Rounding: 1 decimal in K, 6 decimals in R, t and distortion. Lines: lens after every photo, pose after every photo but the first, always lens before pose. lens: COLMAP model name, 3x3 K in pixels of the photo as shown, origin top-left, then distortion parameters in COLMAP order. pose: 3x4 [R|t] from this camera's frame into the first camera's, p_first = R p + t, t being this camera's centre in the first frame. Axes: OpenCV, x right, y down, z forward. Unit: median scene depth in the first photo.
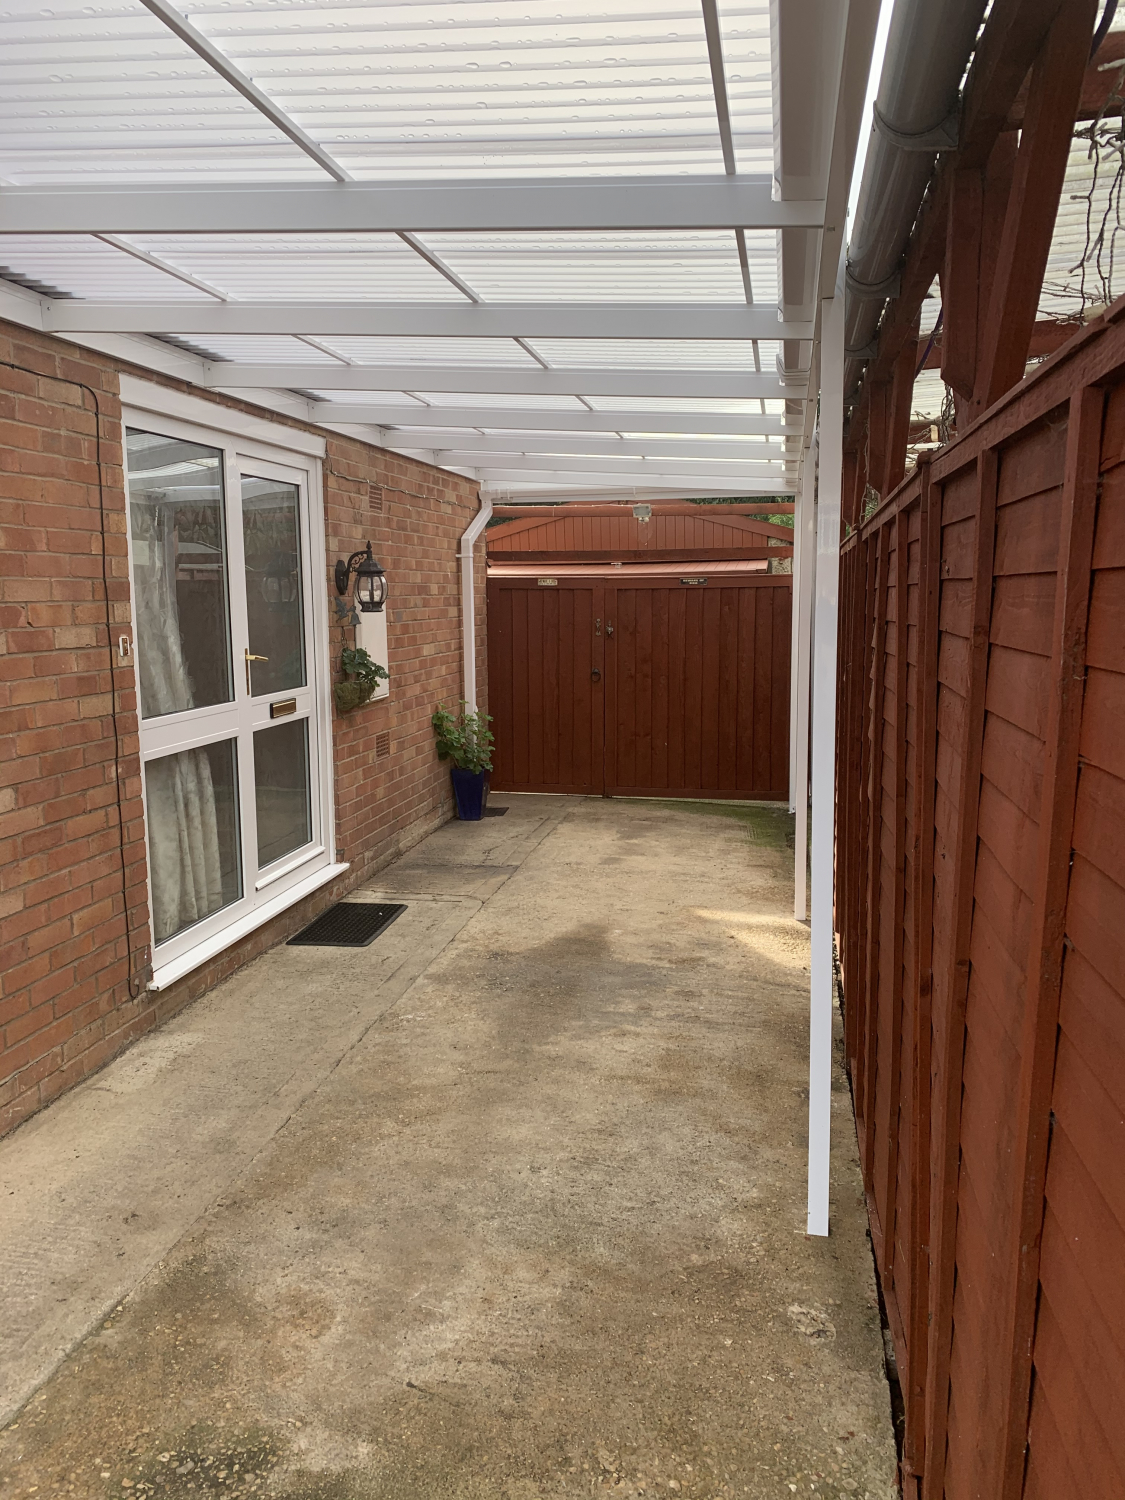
lens RADIAL K [[1205.3, 0, 554.7], [0, 1205.3, 748.4], [0, 0, 1]] dist [-0.008389, -0.008445]
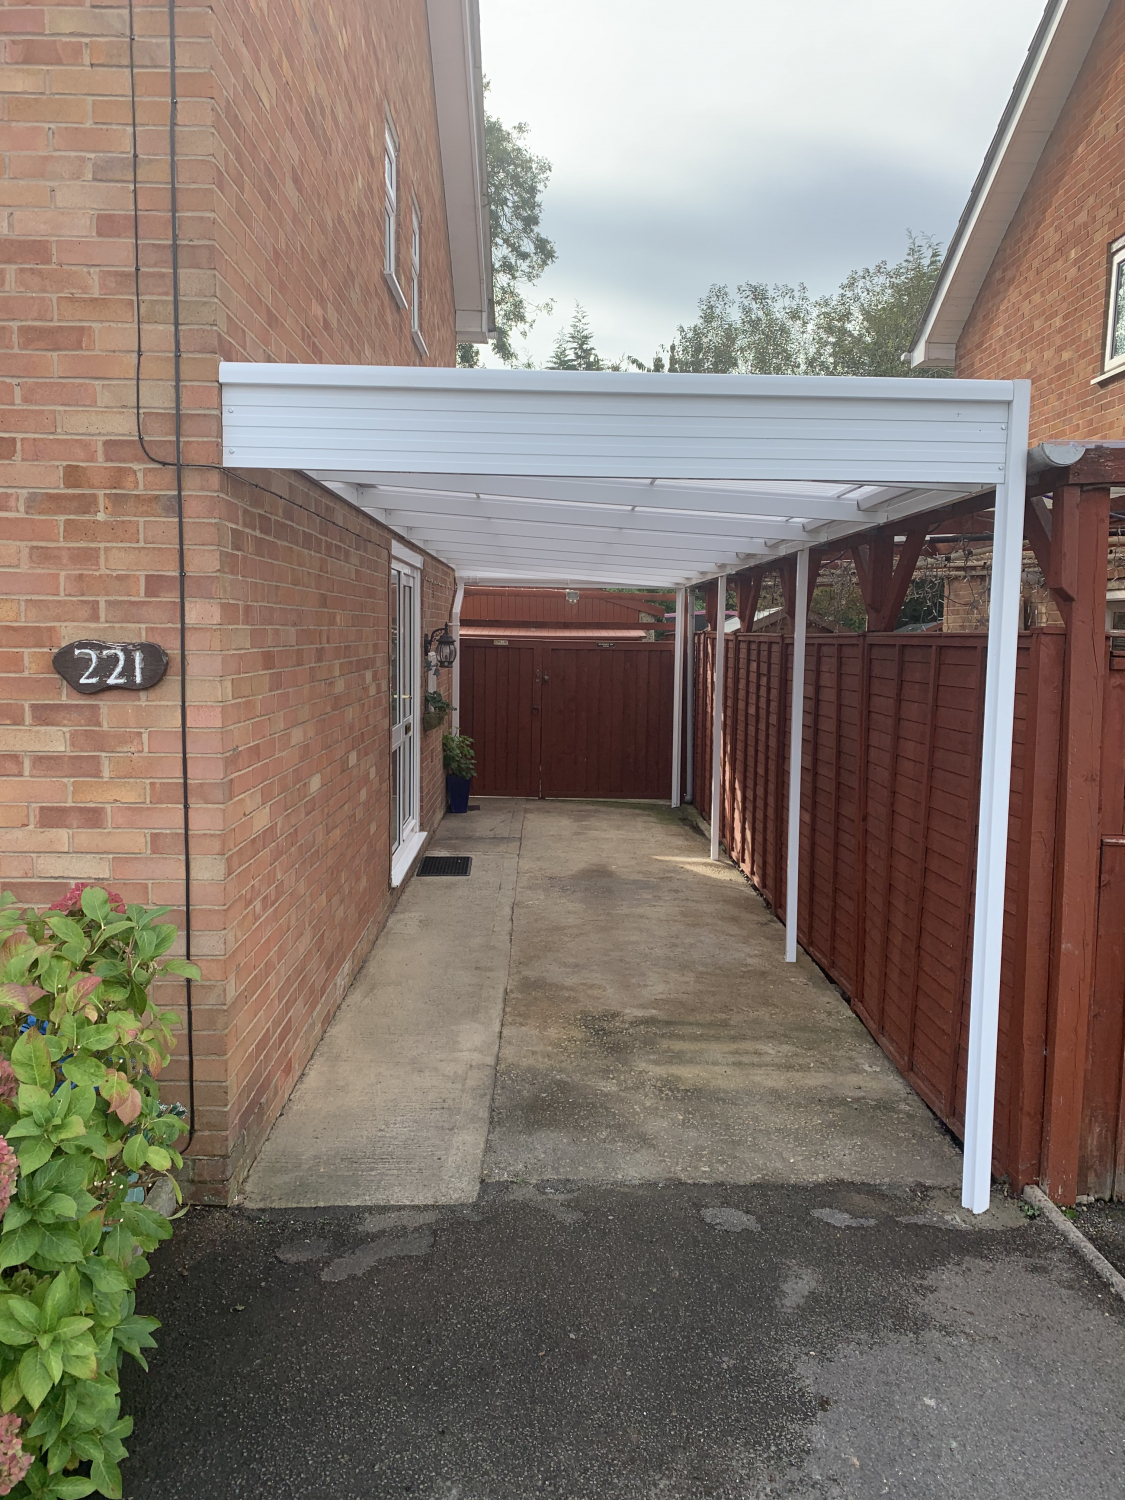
lens RADIAL K [[1212.0, 0, 580.9], [0, 1212.0, 749.3], [0, 0, 1]] dist [0.011875, -0.009999]
pose [[0.977012, 0.000257, 0.213185, -0.313106], [0.006231, 0.999538, -0.029759, 0.038603], [-0.213094, 0.030403, 0.976559, -0.545610]]
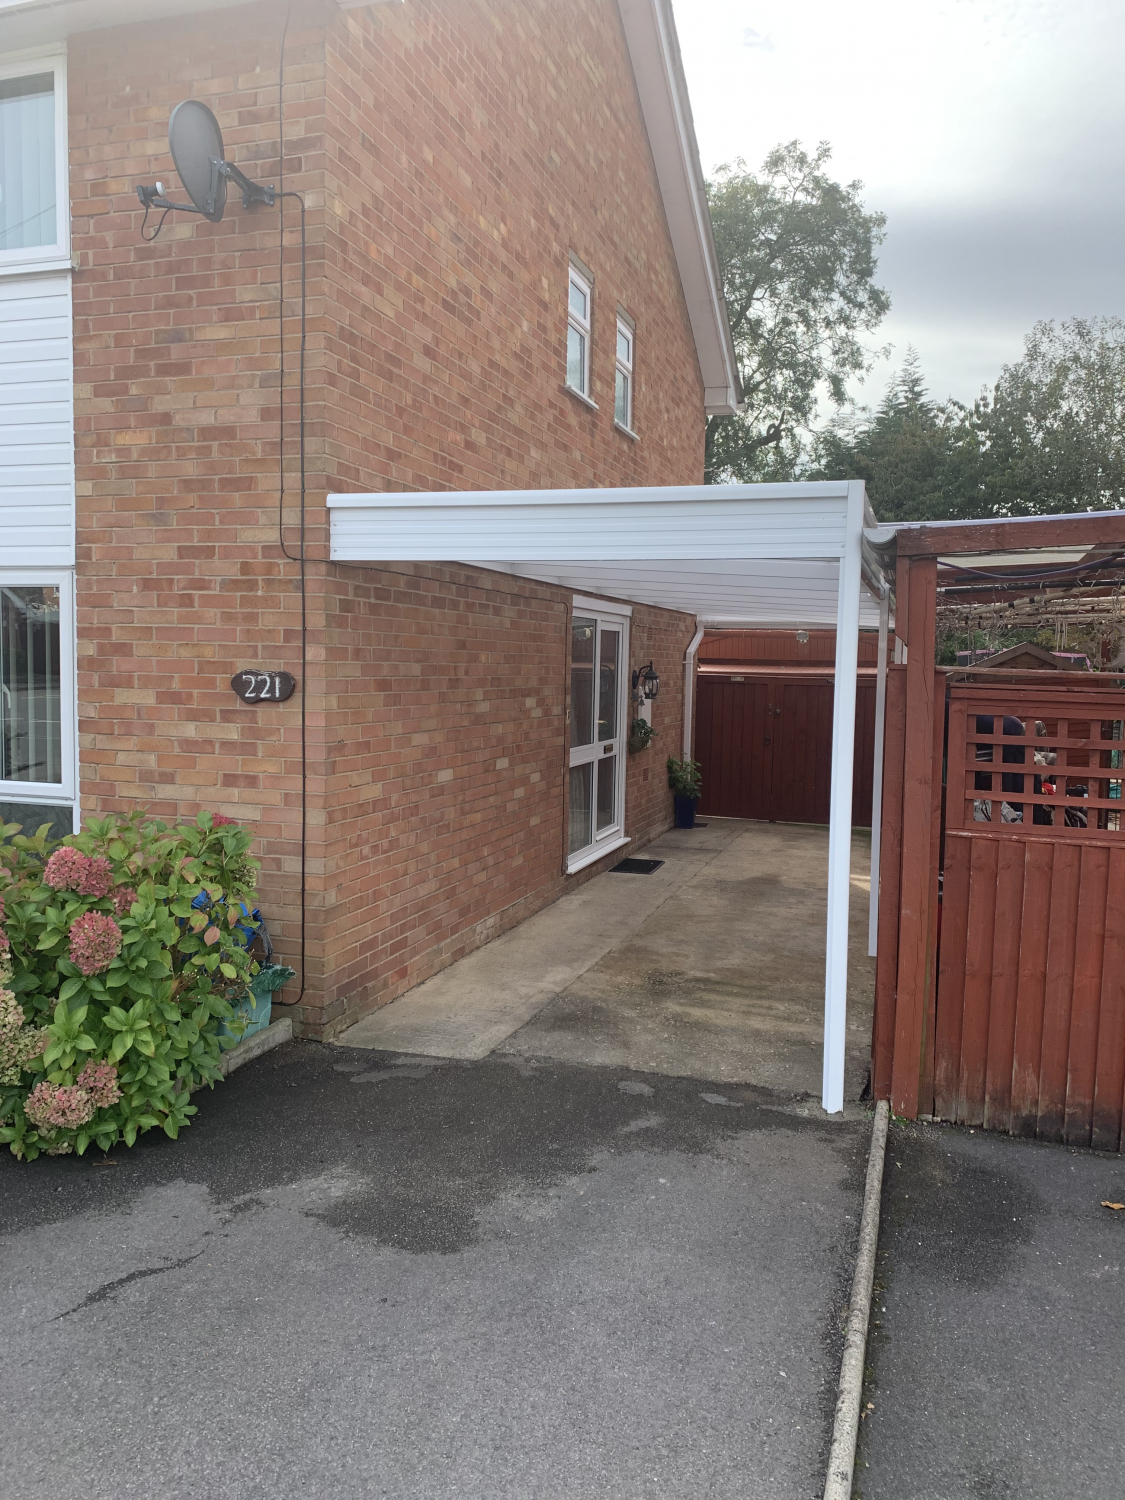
lens RADIAL K [[1199.0, 0, 536.8], [0, 1199.0, 750.4], [0, 0, 1]] dist [0.078772, -0.214920]
pose [[0.990673, 0.036041, -0.131407, -0.081348], [-0.043429, 0.997607, -0.053792, 0.069087], [0.129154, 0.058997, 0.989868, -0.808409]]
